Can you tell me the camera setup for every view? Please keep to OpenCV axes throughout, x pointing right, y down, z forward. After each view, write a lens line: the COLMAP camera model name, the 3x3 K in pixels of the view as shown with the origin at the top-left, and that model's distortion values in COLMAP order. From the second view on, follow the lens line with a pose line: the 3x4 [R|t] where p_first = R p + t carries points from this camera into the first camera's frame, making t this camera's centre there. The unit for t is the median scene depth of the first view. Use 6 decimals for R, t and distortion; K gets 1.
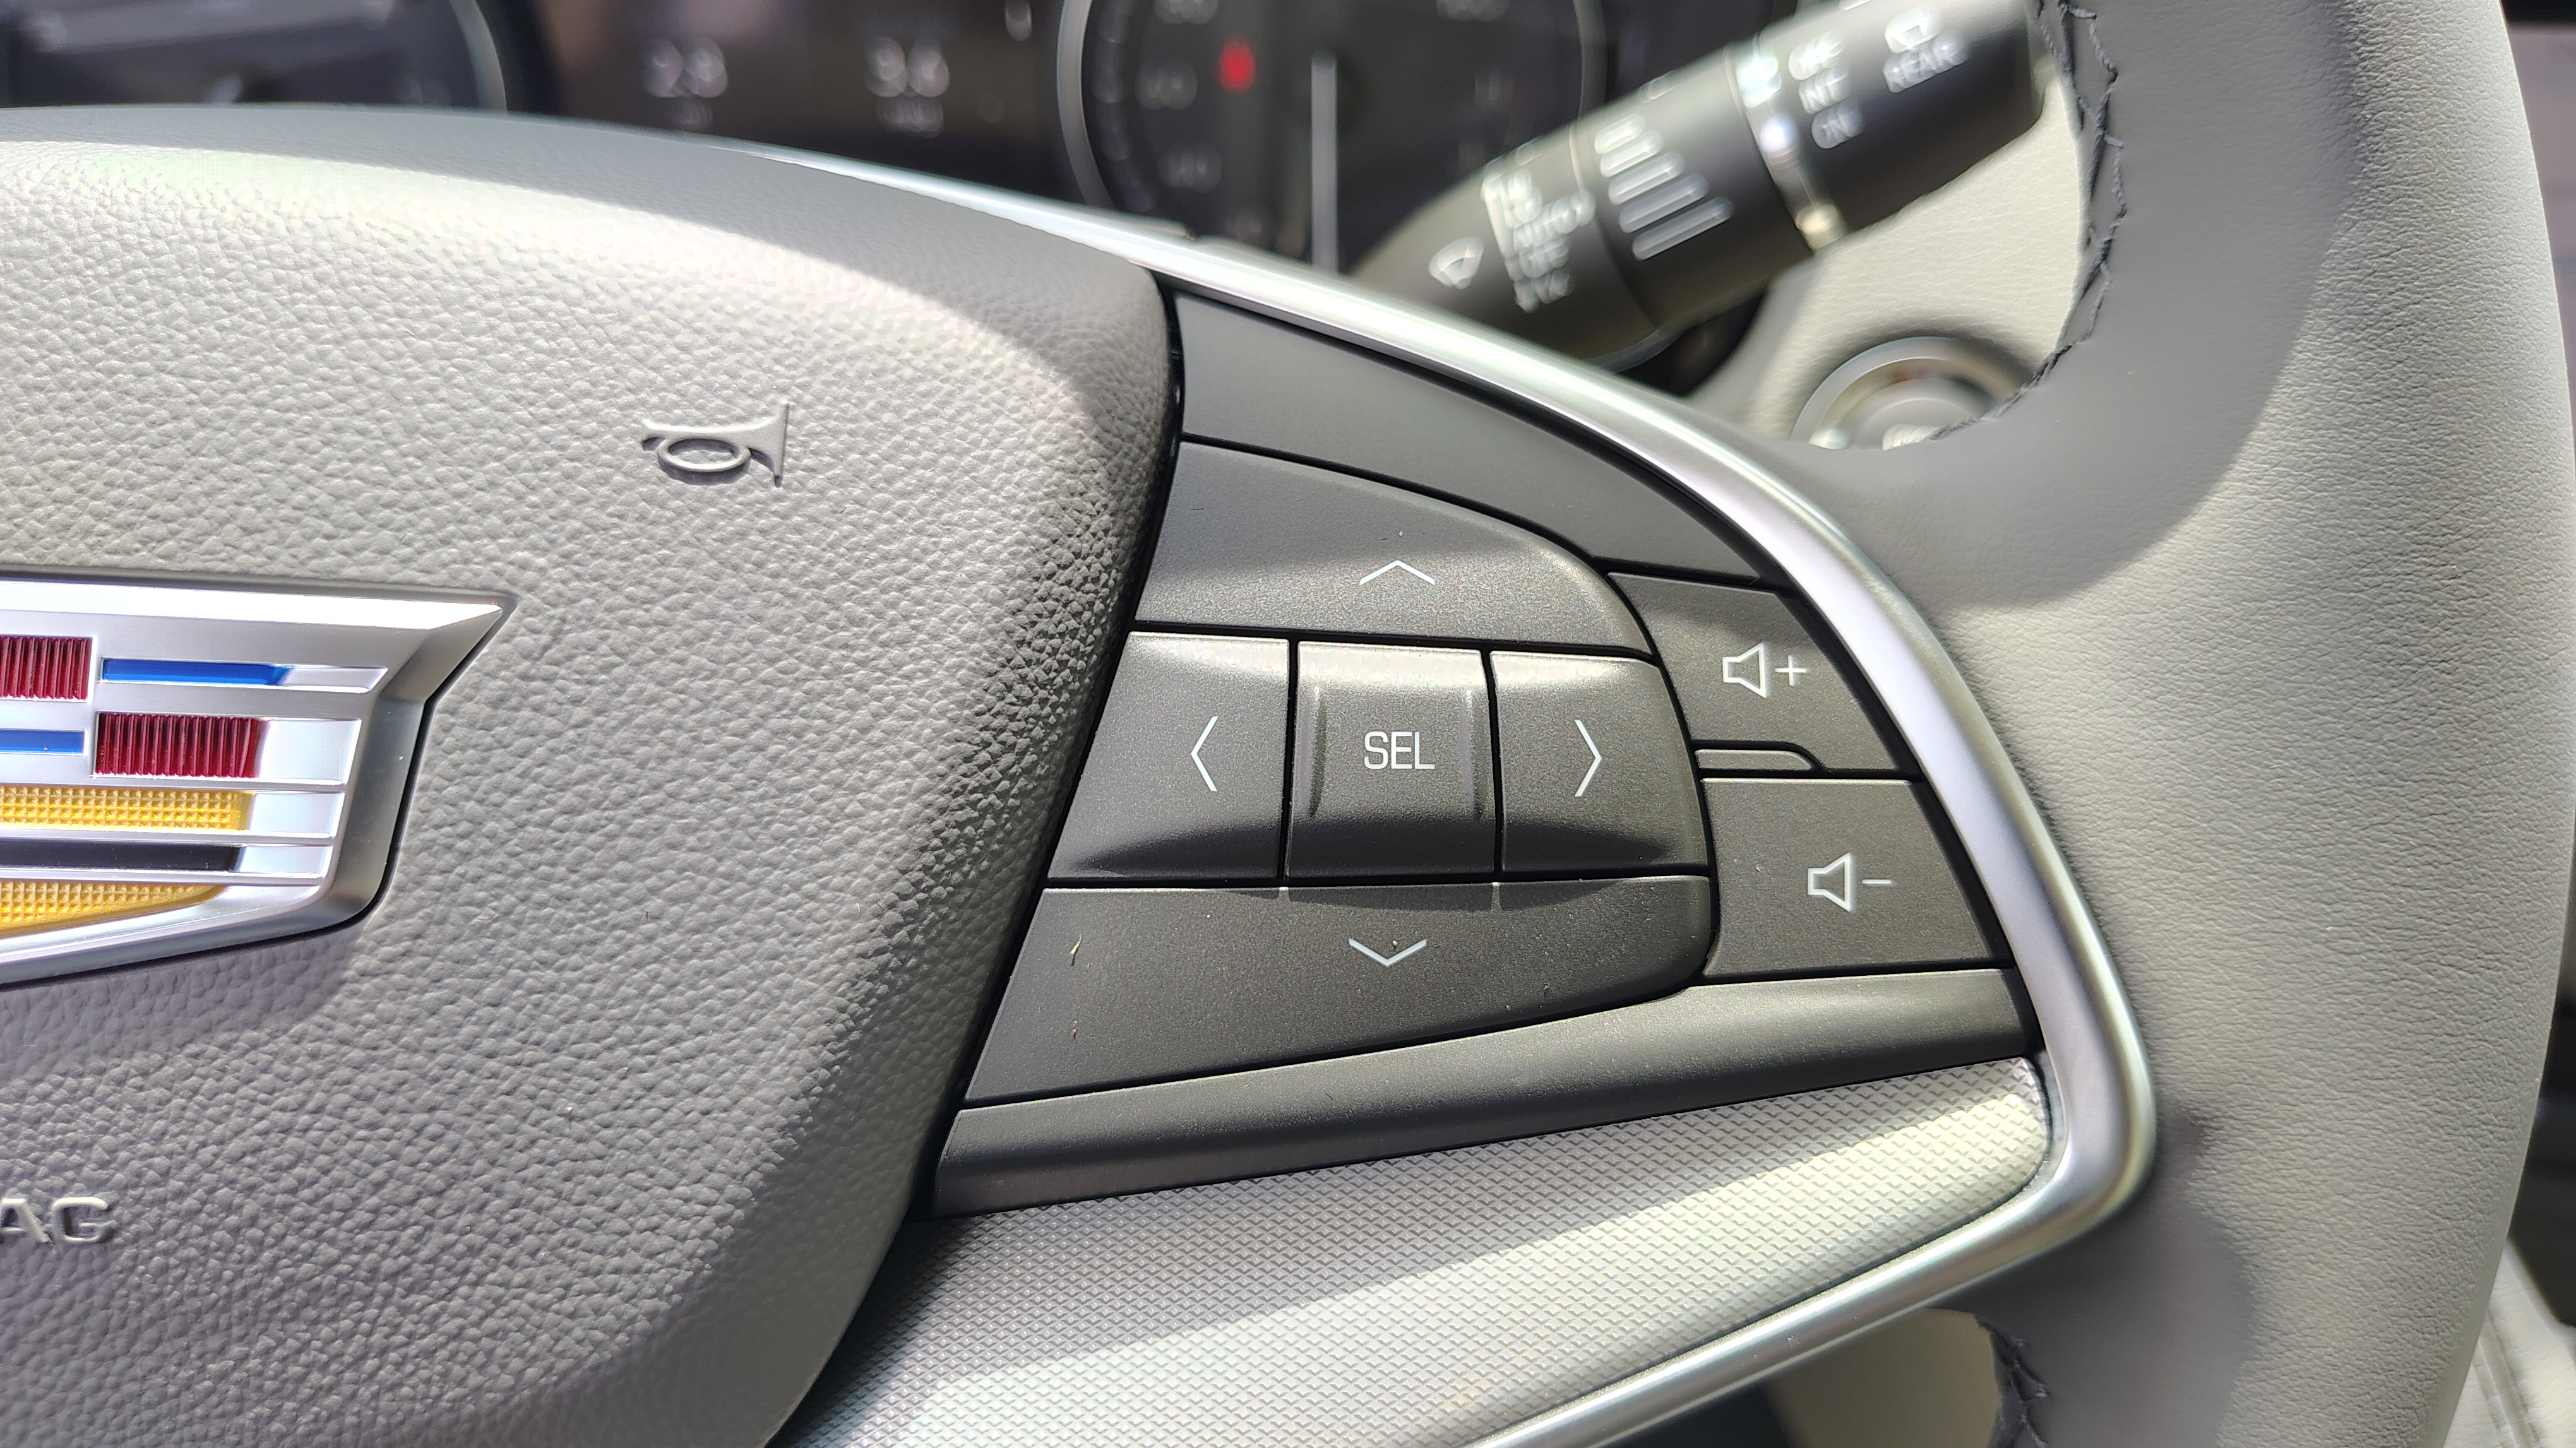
lens RADIAL K [[1807.2, 0, 1294.1], [0, 1807.2, 698.1], [0, 0, 1]] dist [-0.040035, -0.003892]
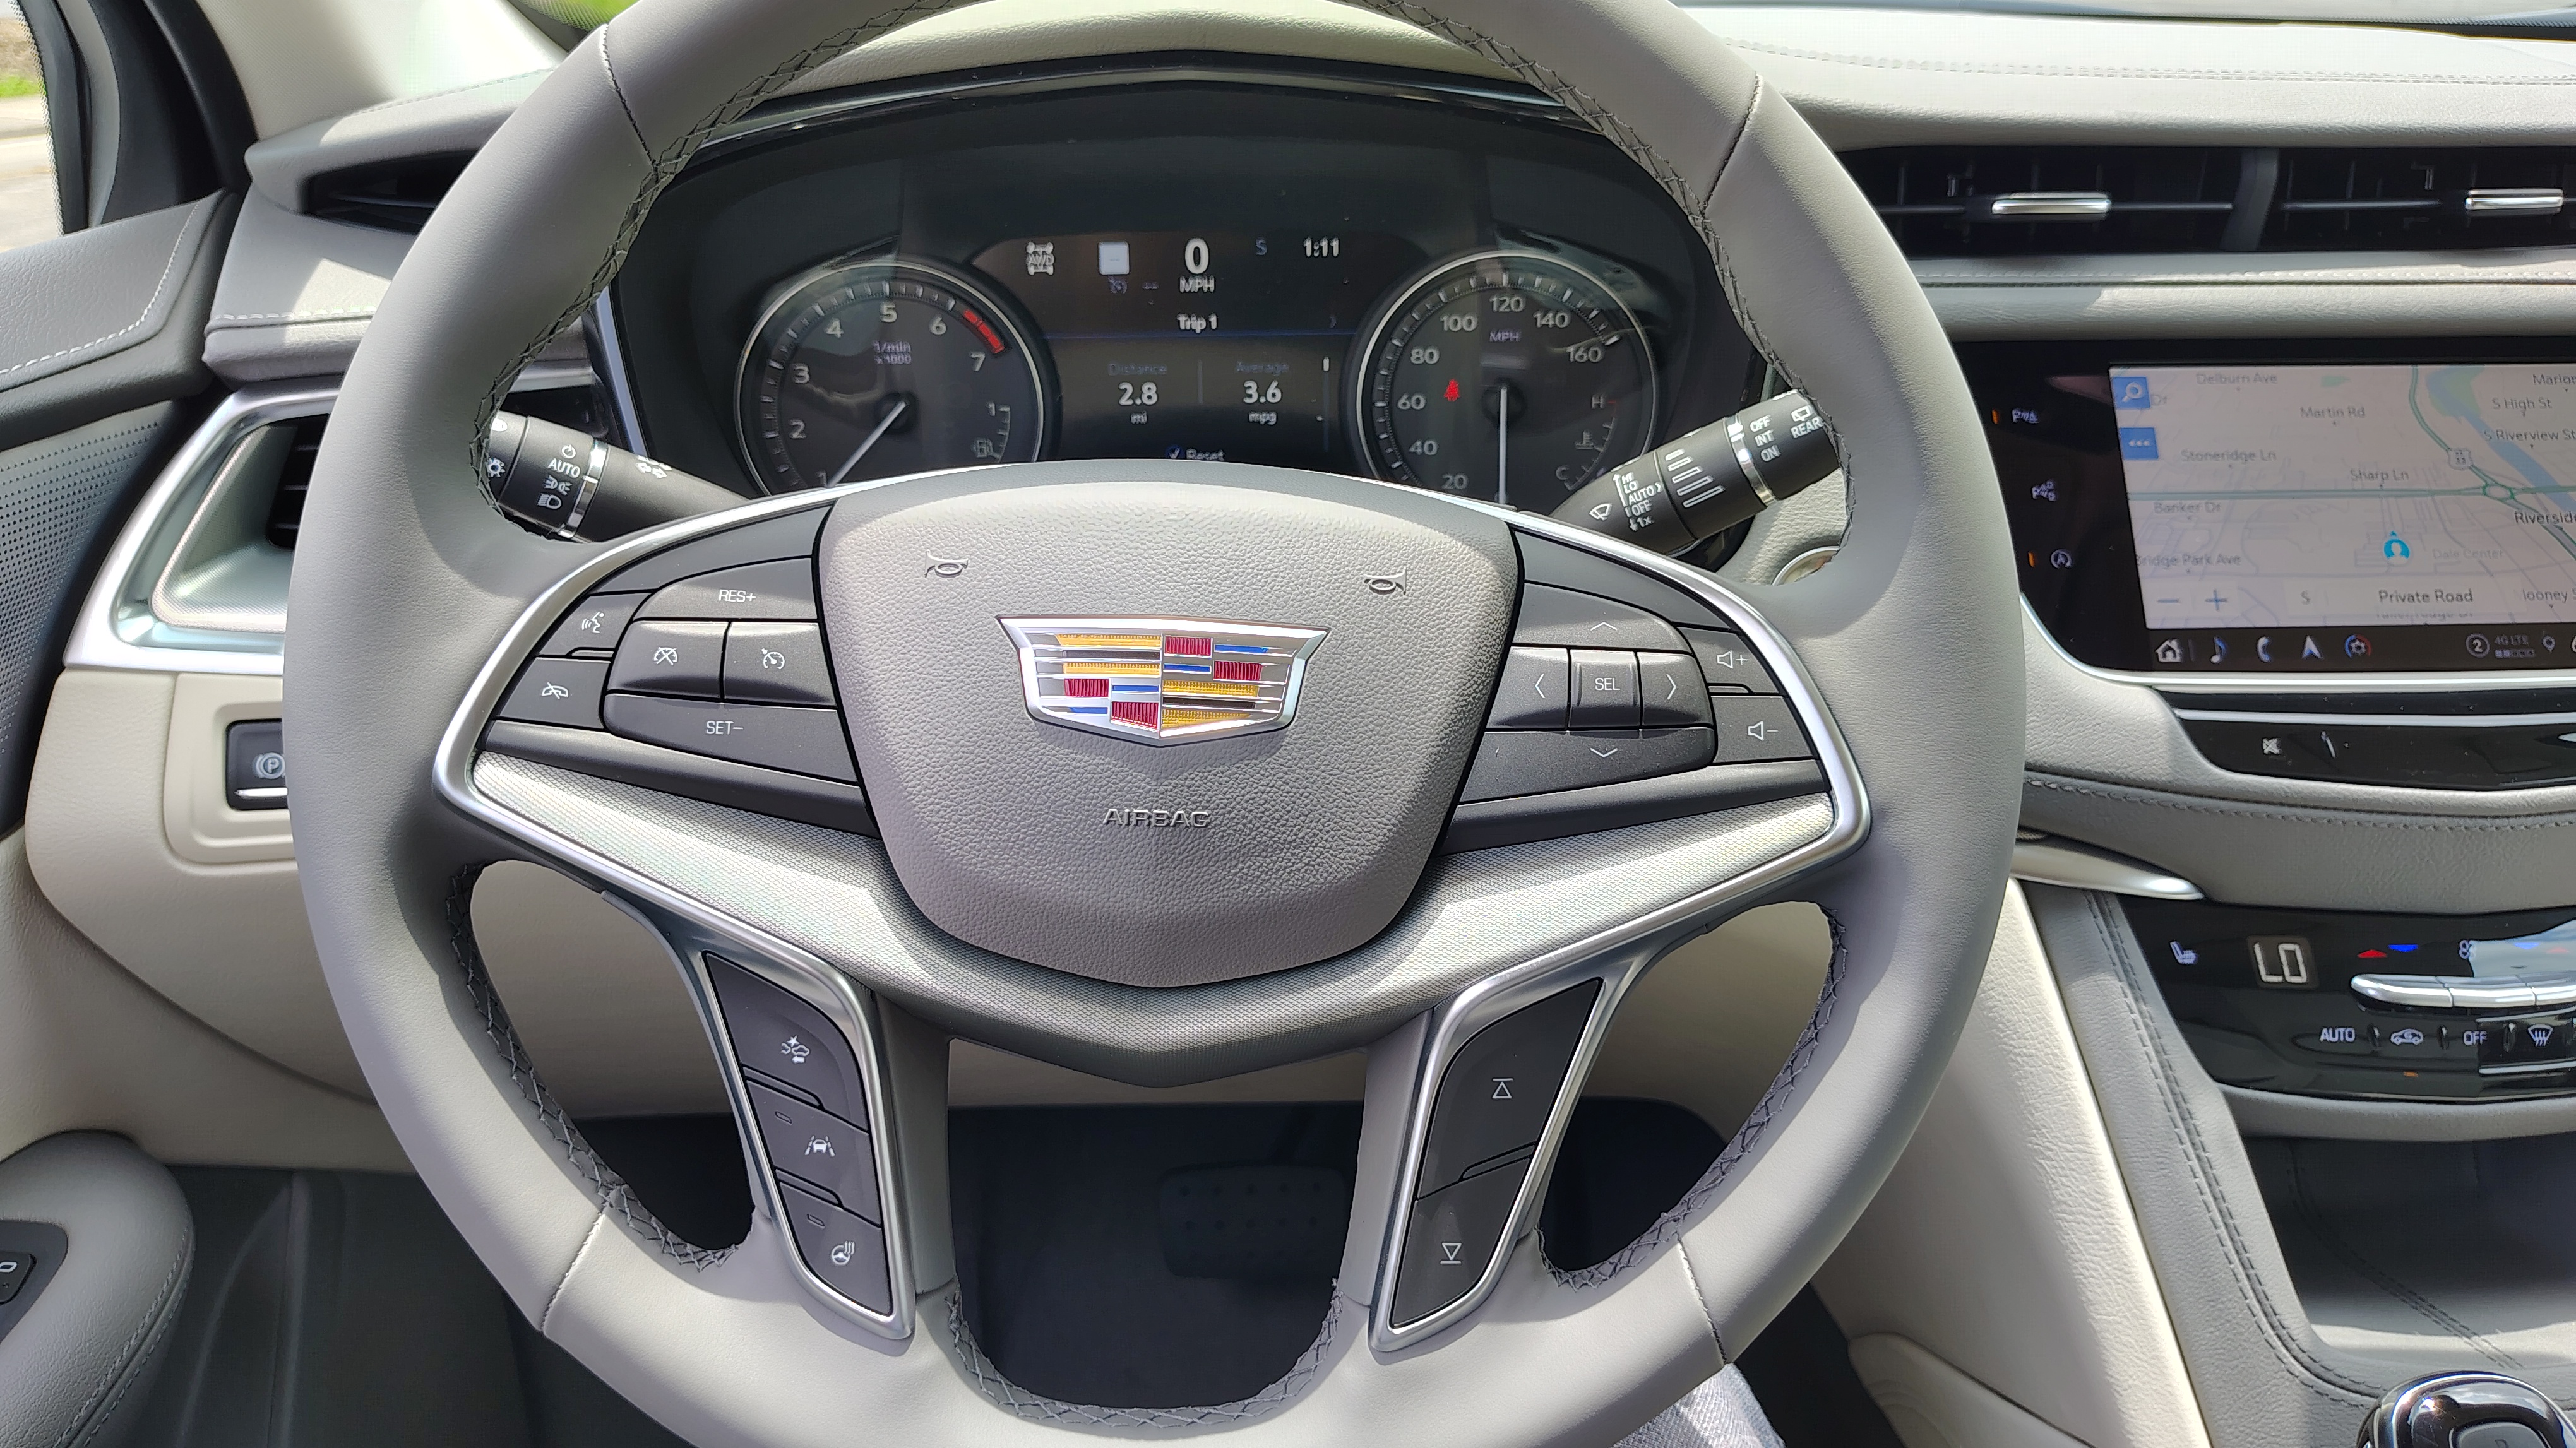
lens RADIAL K [[1751.6, 0, 1288.0], [0, 1751.6, 724.0], [0, 0, 1]] dist [-0.010608, -0.004029]
pose [[0.999436, 0.001626, -0.033534, -0.405966], [-0.004587, 0.996073, -0.088412, 0.386771], [0.033259, 0.088516, 0.995519, -2.063097]]
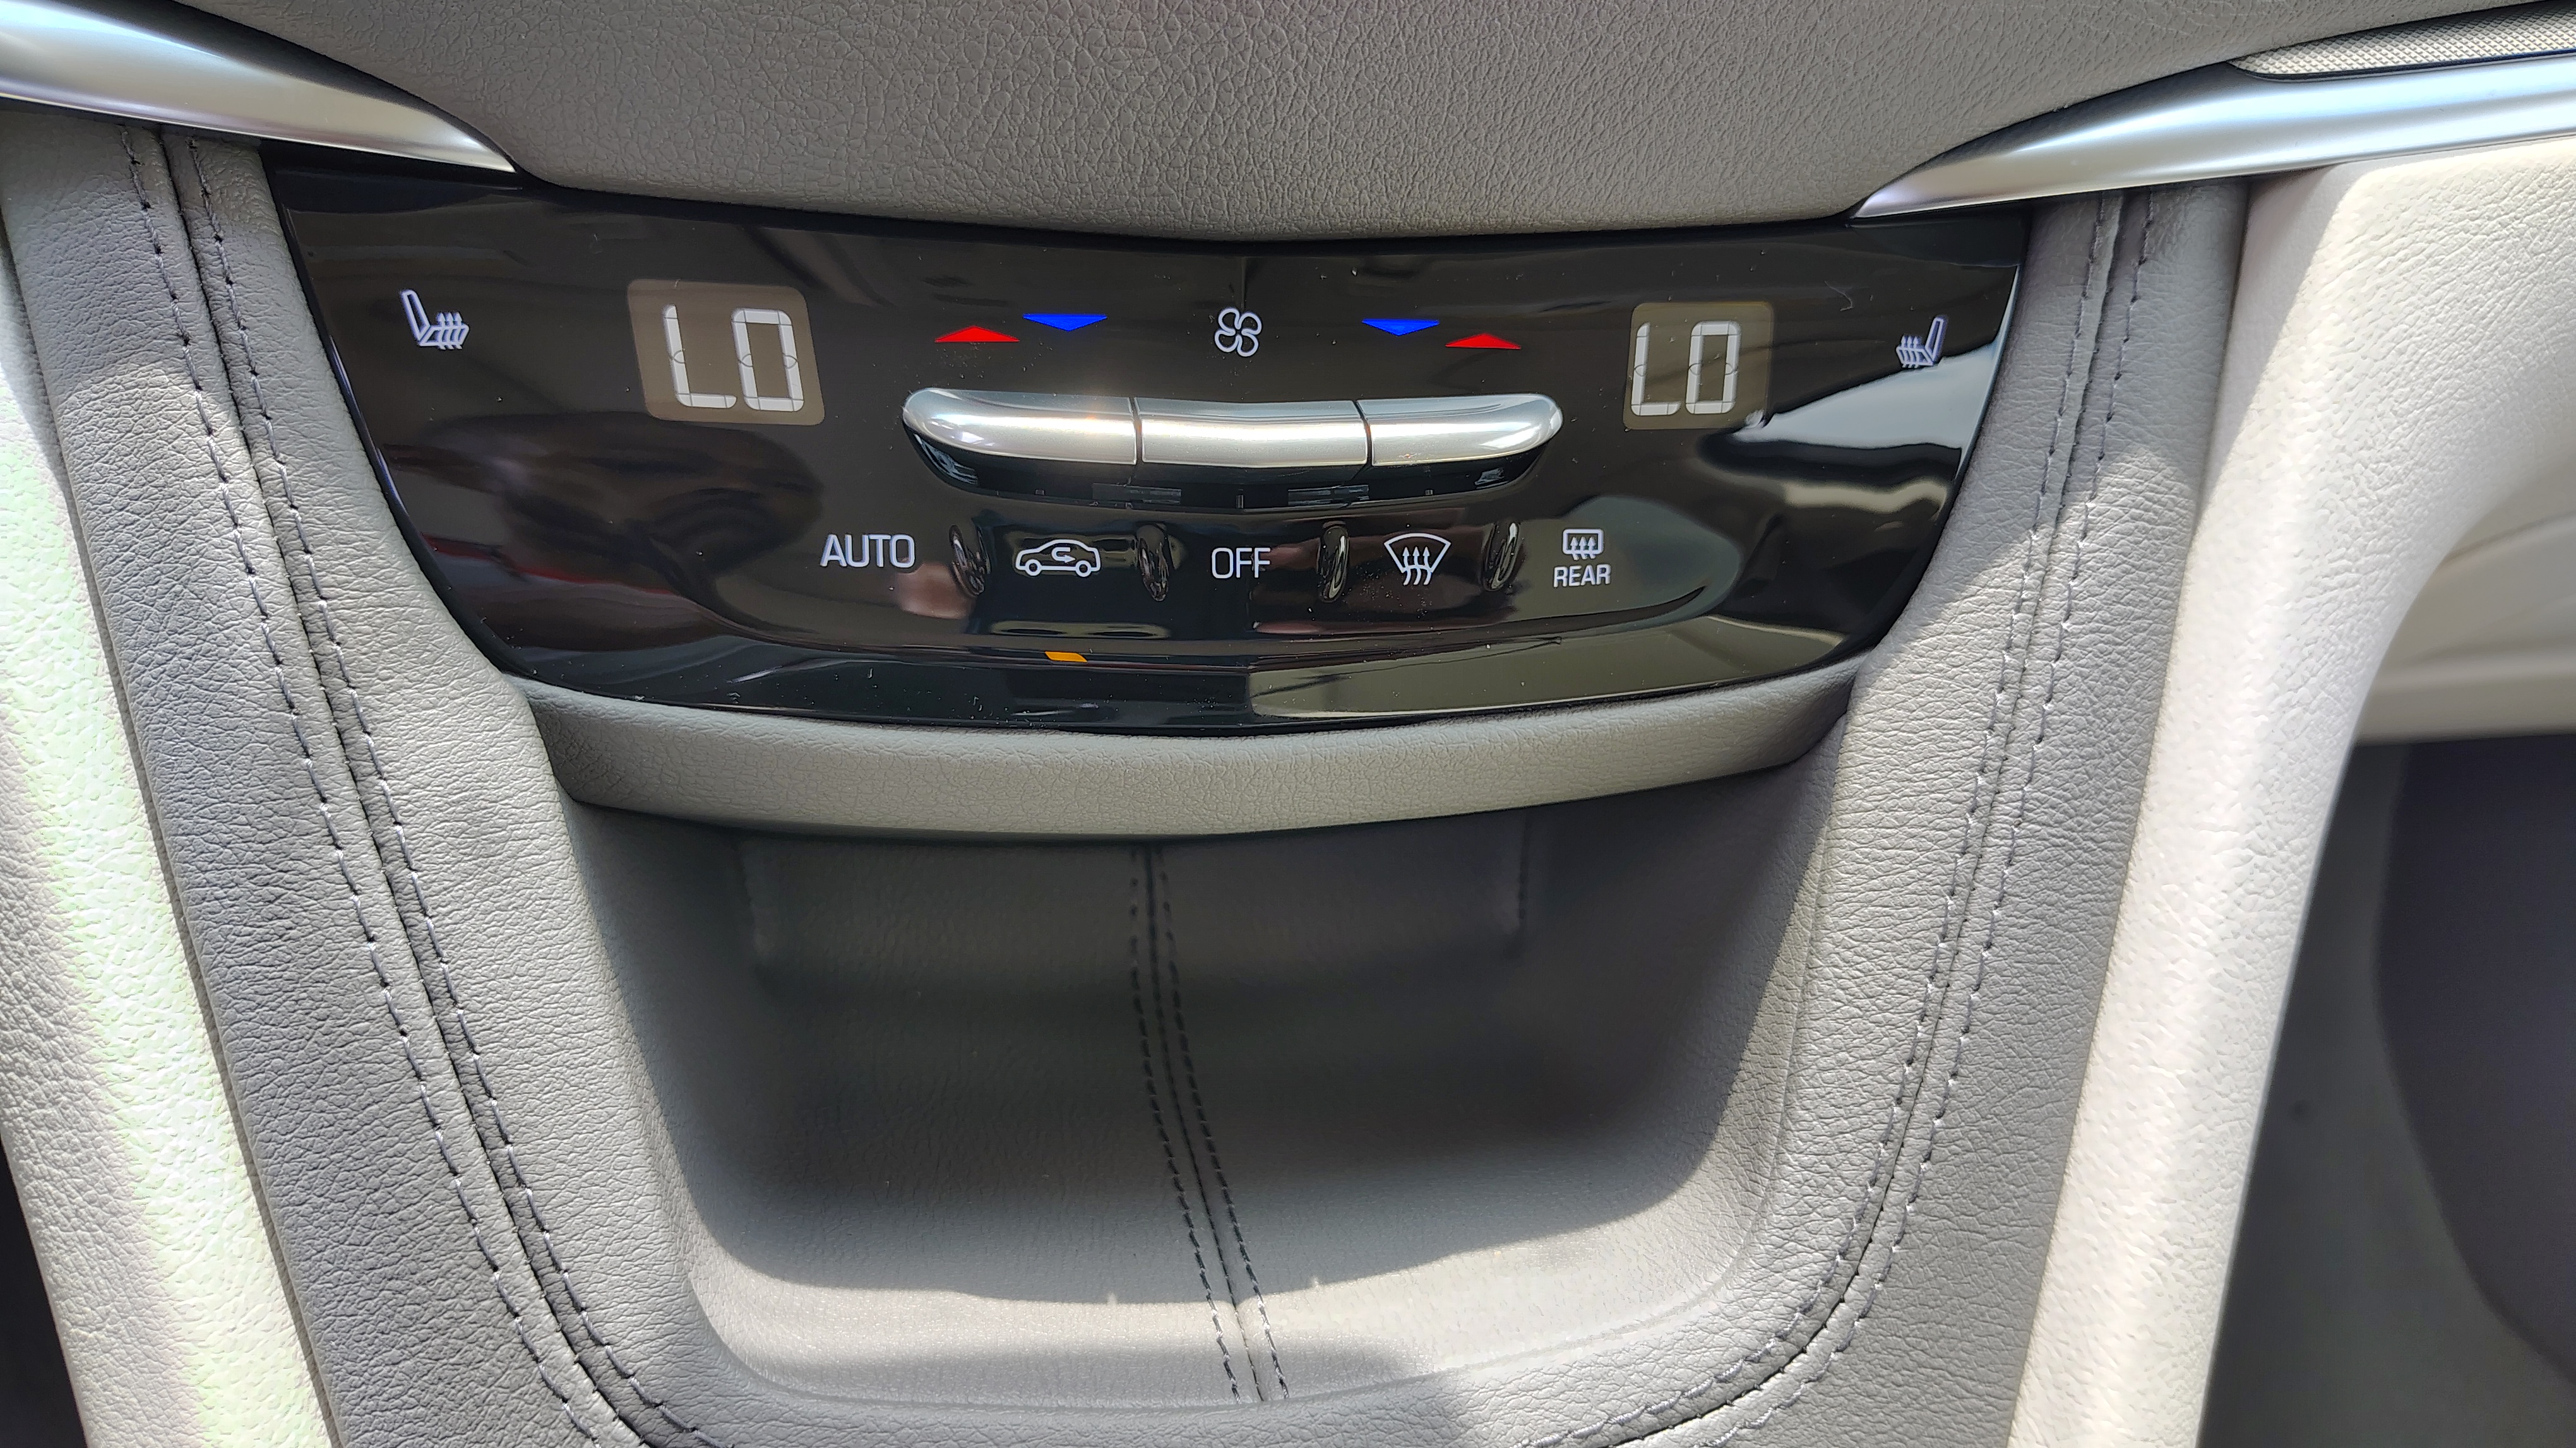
lens RADIAL K [[1827.8, 0, 1333.7], [0, 1827.8, 752.0], [0, 0, 1]] dist [0.040917, -0.106545]
pose [[0.991173, -0.005324, 0.132465, 2.244047], [-0.002661, 0.998193, 0.060030, 0.840849], [-0.132545, -0.059852, 0.989368, 0.665213]]
